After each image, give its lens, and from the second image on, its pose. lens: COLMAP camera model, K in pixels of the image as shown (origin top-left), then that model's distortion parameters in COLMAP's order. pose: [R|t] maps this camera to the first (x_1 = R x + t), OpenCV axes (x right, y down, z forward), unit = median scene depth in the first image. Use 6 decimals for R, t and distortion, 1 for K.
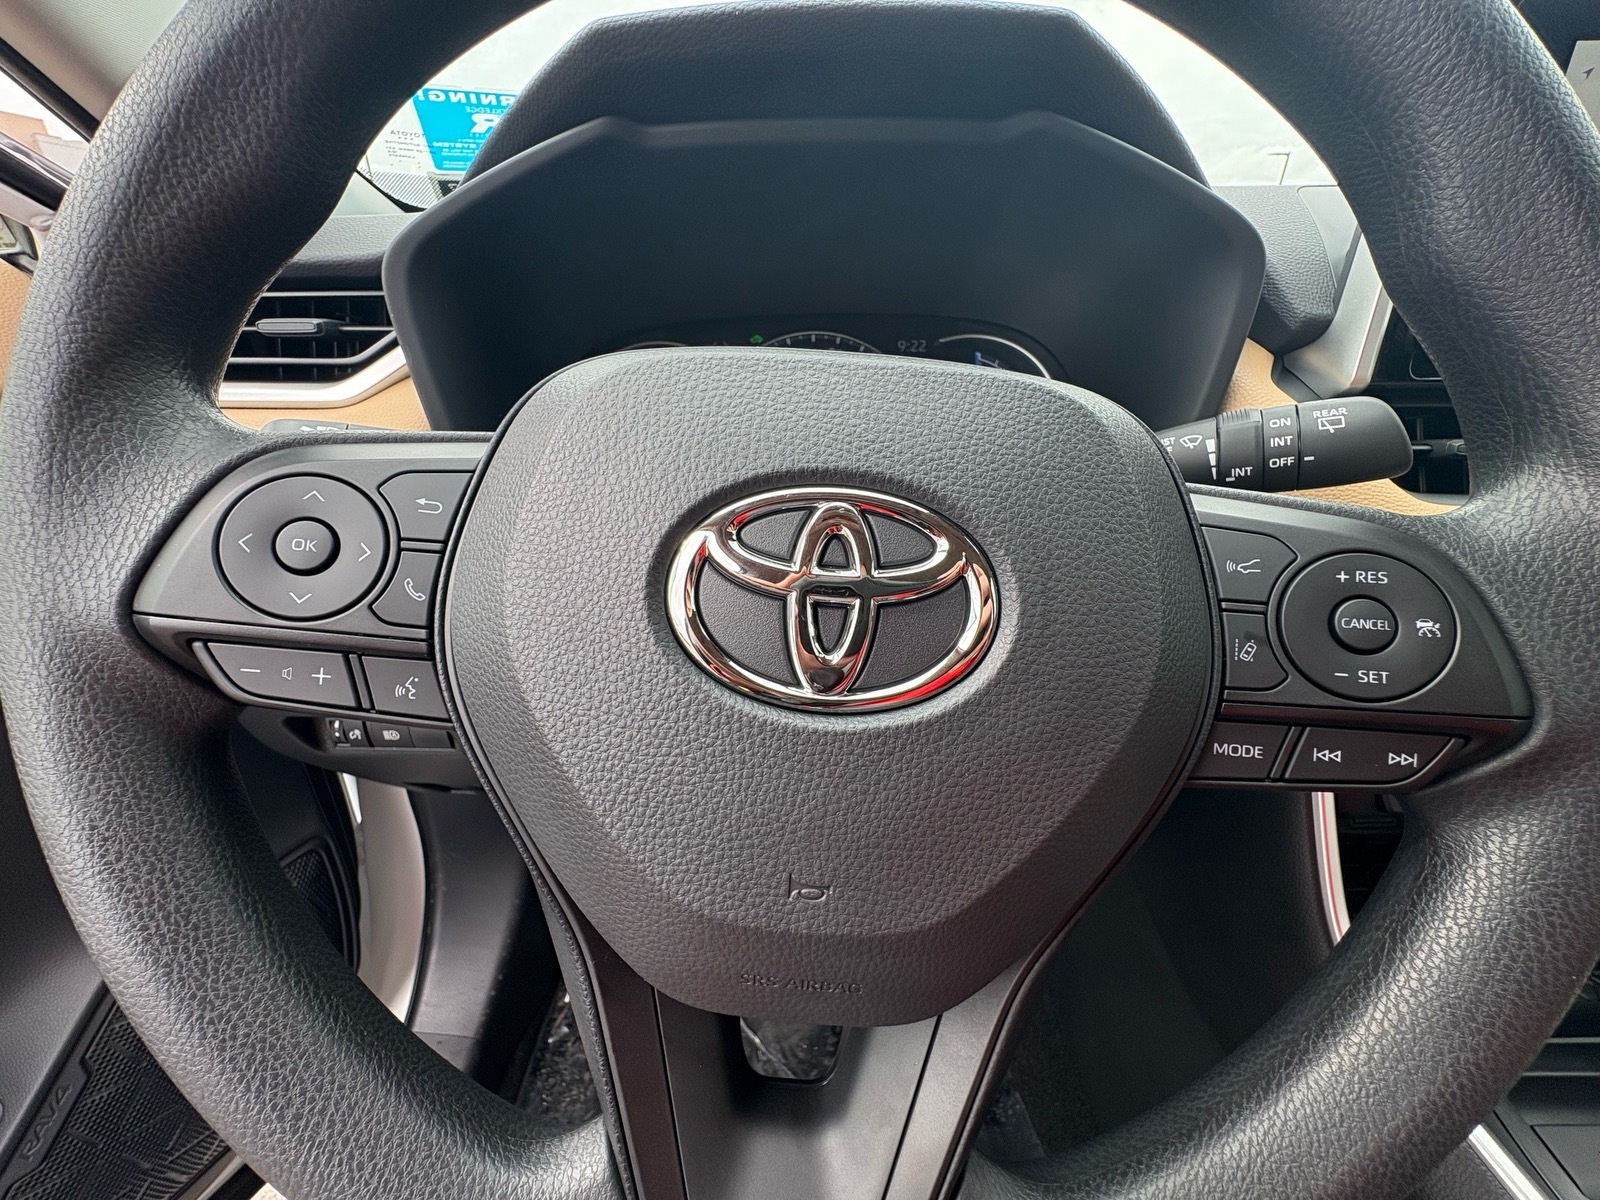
lens RADIAL K [[639.1, 0, 793.3], [0, 639.1, 597.2], [0, 0, 1]] dist [-0.000786, -0.000195]
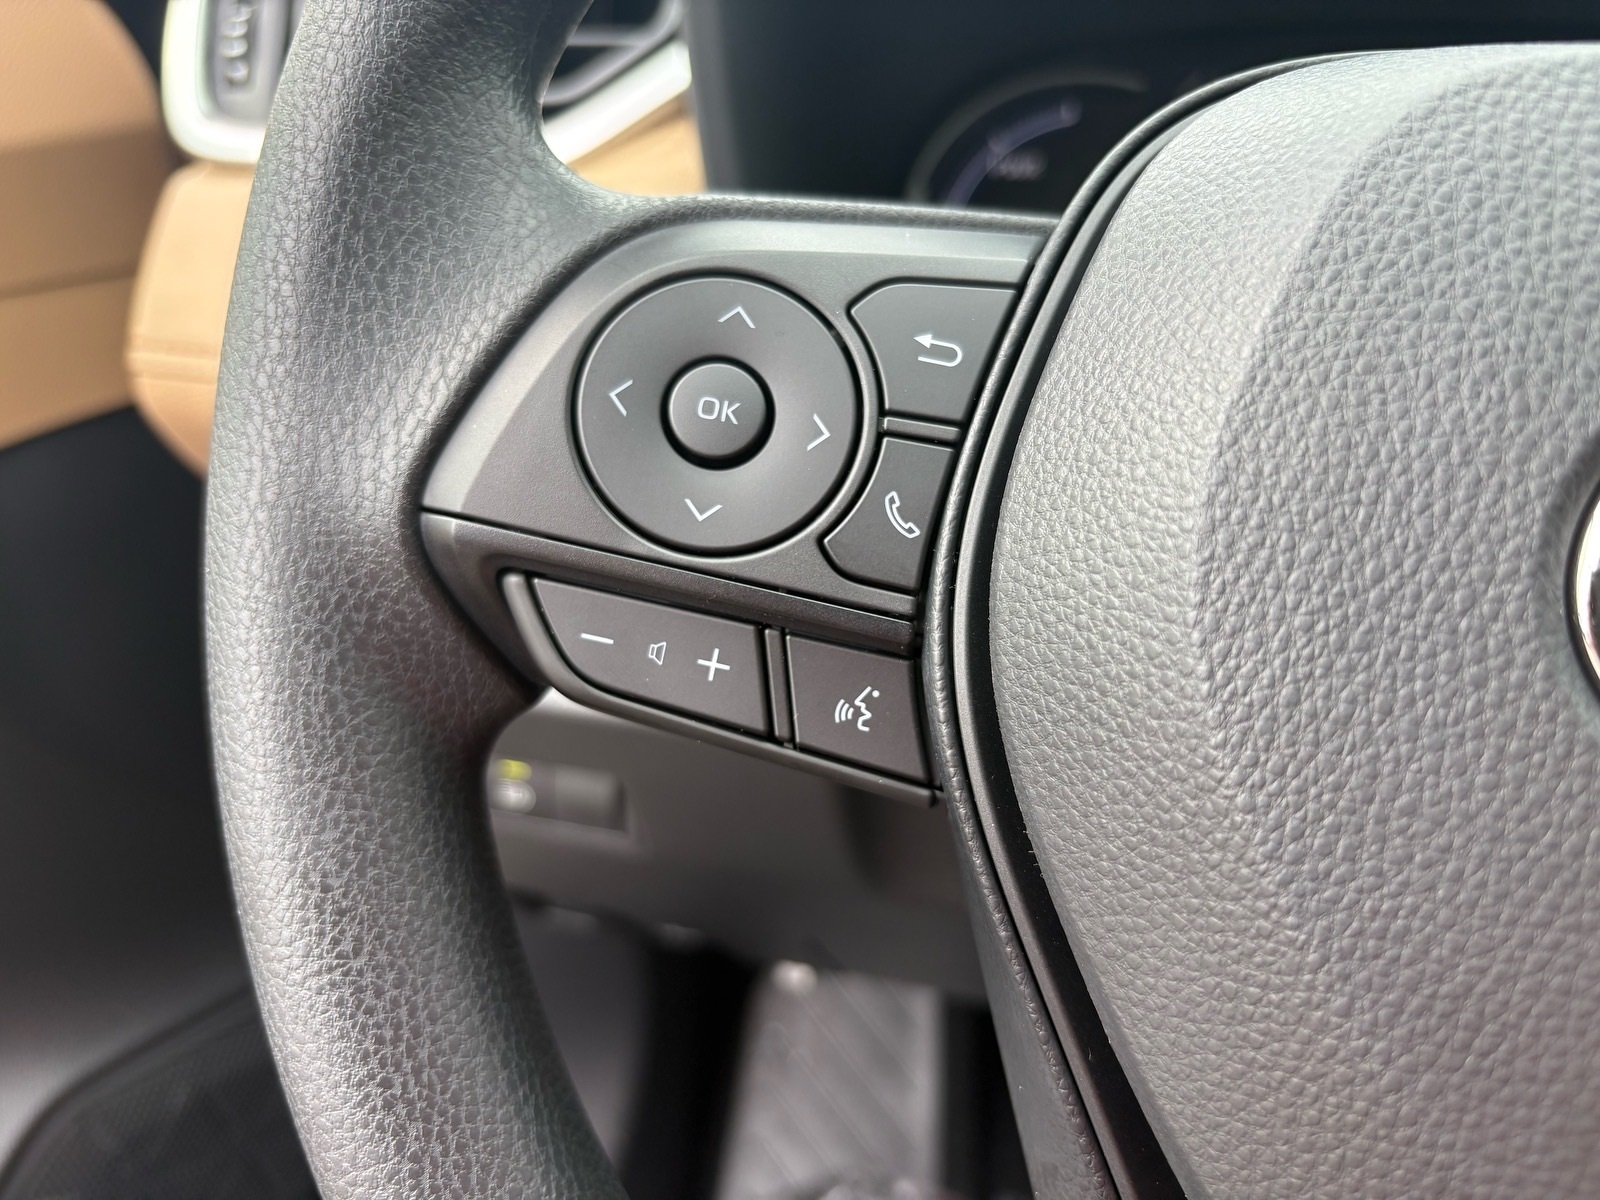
lens RADIAL K [[1275.0, 0, 800.0], [0, 1275.0, 600.0], [0, 0, 1]] dist [-0.032781, -0.005656]
pose [[0.968422, 0.103347, -0.226889, -0.474459], [-0.104680, 0.994487, 0.006186, 0.061556], [0.226277, 0.017760, 0.973901, 0.014593]]
